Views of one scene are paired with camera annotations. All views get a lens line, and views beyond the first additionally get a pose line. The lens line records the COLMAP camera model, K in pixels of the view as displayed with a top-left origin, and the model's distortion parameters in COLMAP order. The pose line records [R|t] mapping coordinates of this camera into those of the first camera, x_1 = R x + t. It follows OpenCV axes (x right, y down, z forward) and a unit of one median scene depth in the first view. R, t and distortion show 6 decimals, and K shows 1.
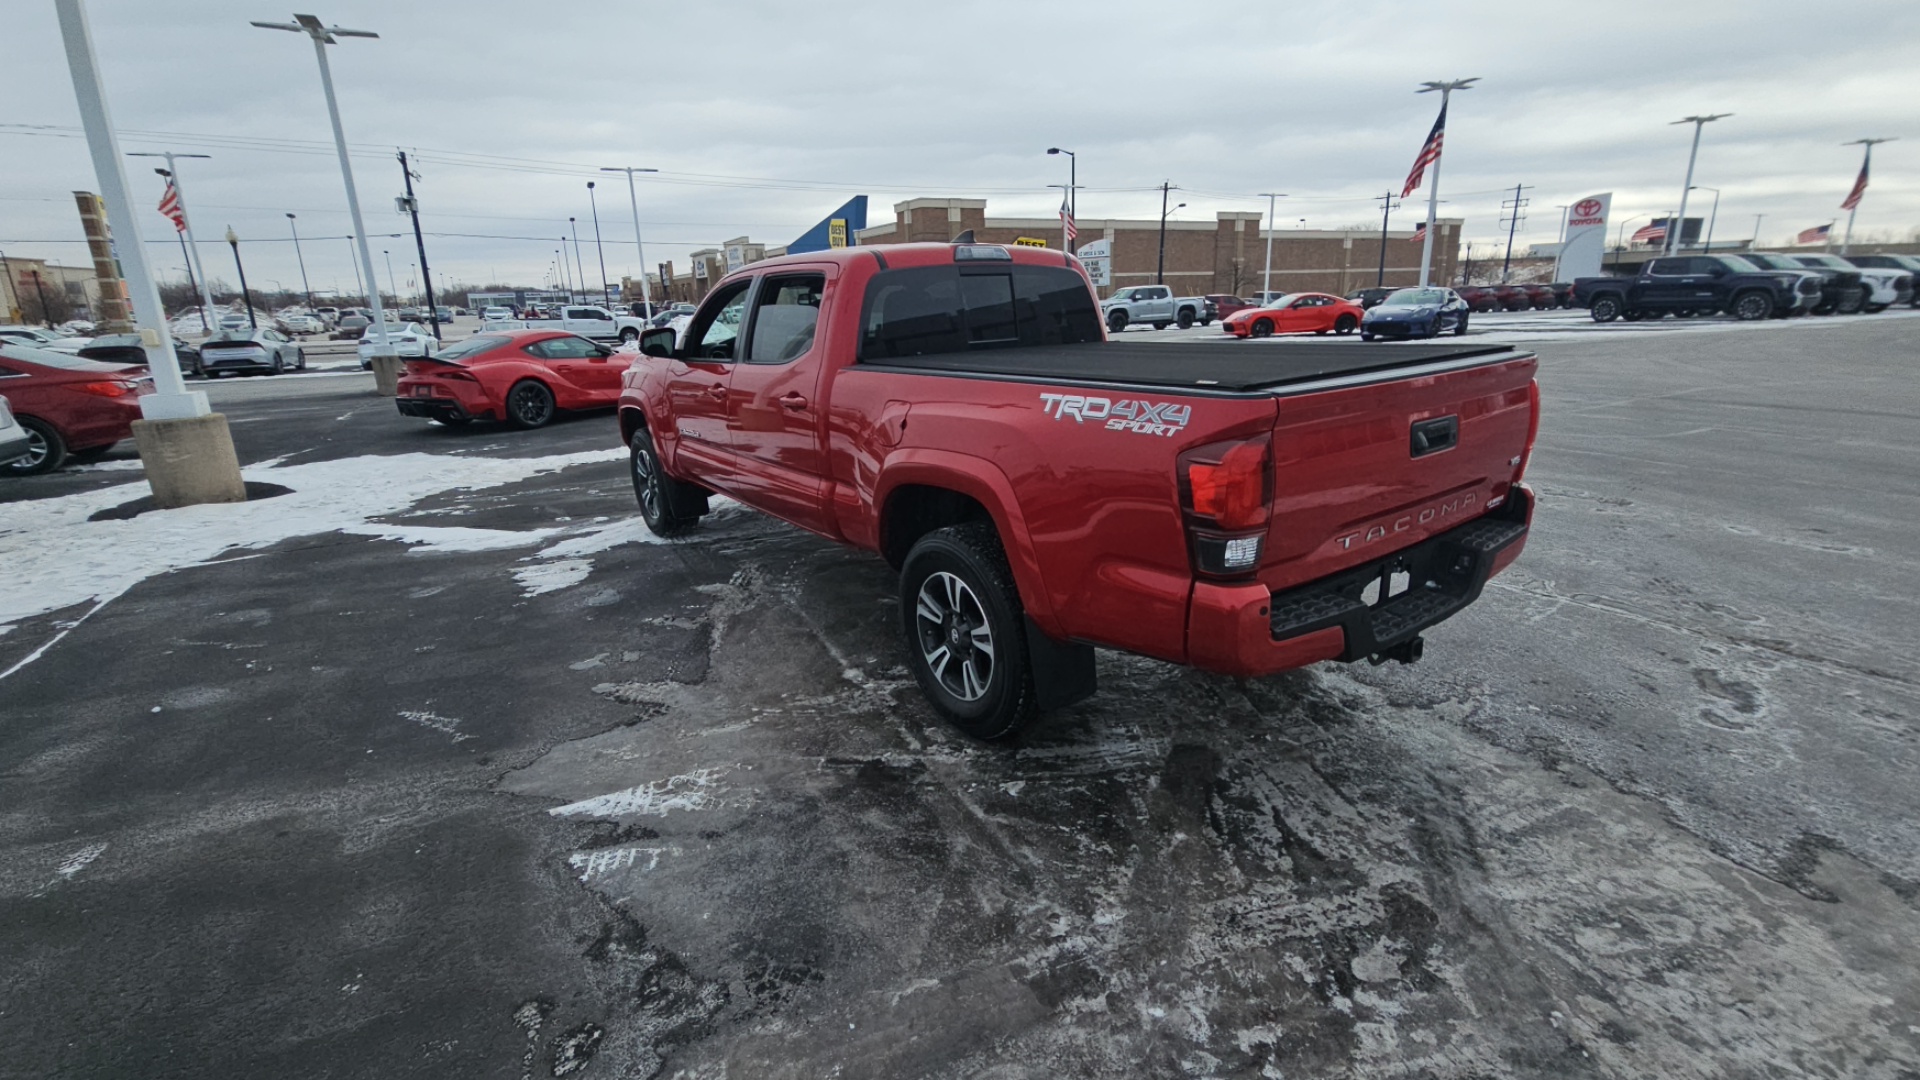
lens RADIAL K [[848.3, 0, 979.9], [0, 848.3, 545.2], [0, 0, 1]] dist [0.008523, -0.005515]
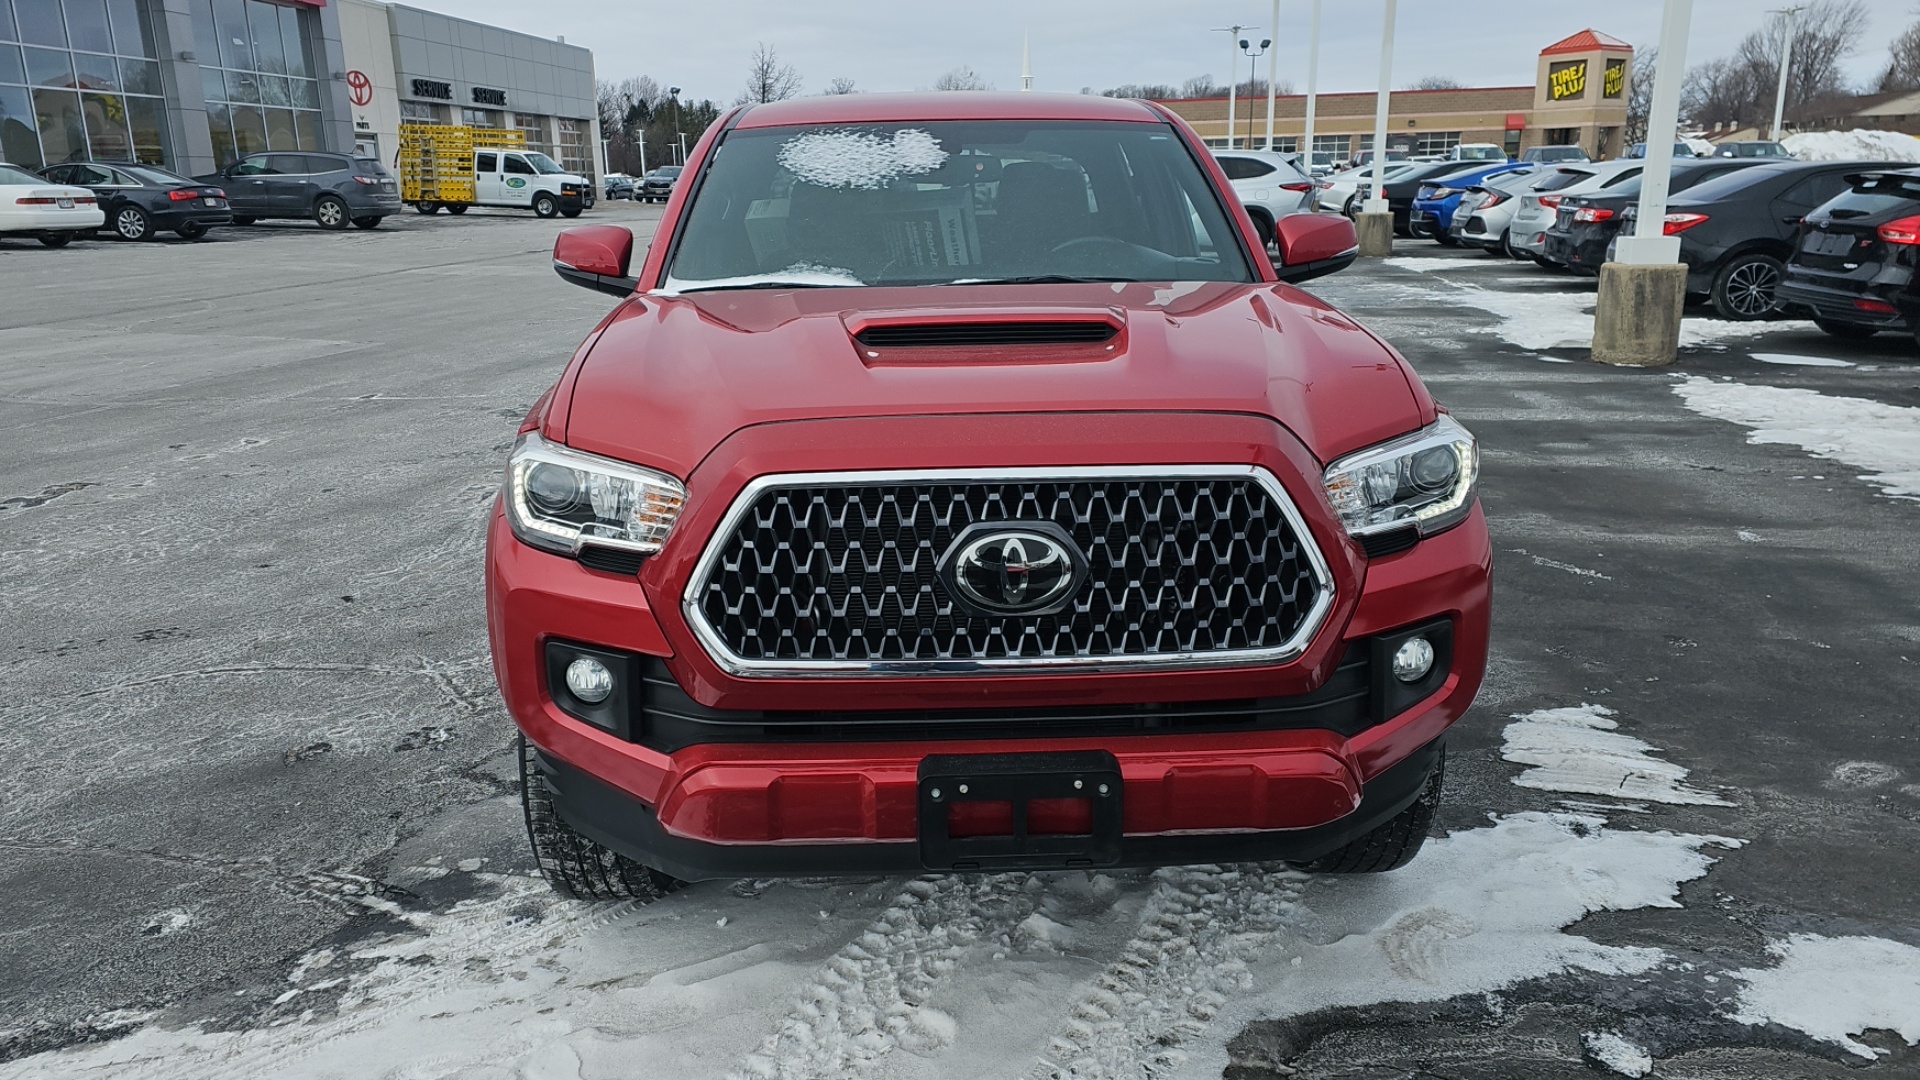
lens RADIAL K [[1365.6, 0, 947.0], [0, 1365.6, 539.5], [0, 0, 1]] dist [0.070558, -0.046658]
pose [[-0.823438, -0.105963, 0.557423, -0.948800], [0.198872, 0.866190, 0.458437, -0.708469], [-0.531412, 0.488351, -0.692181, 2.495292]]
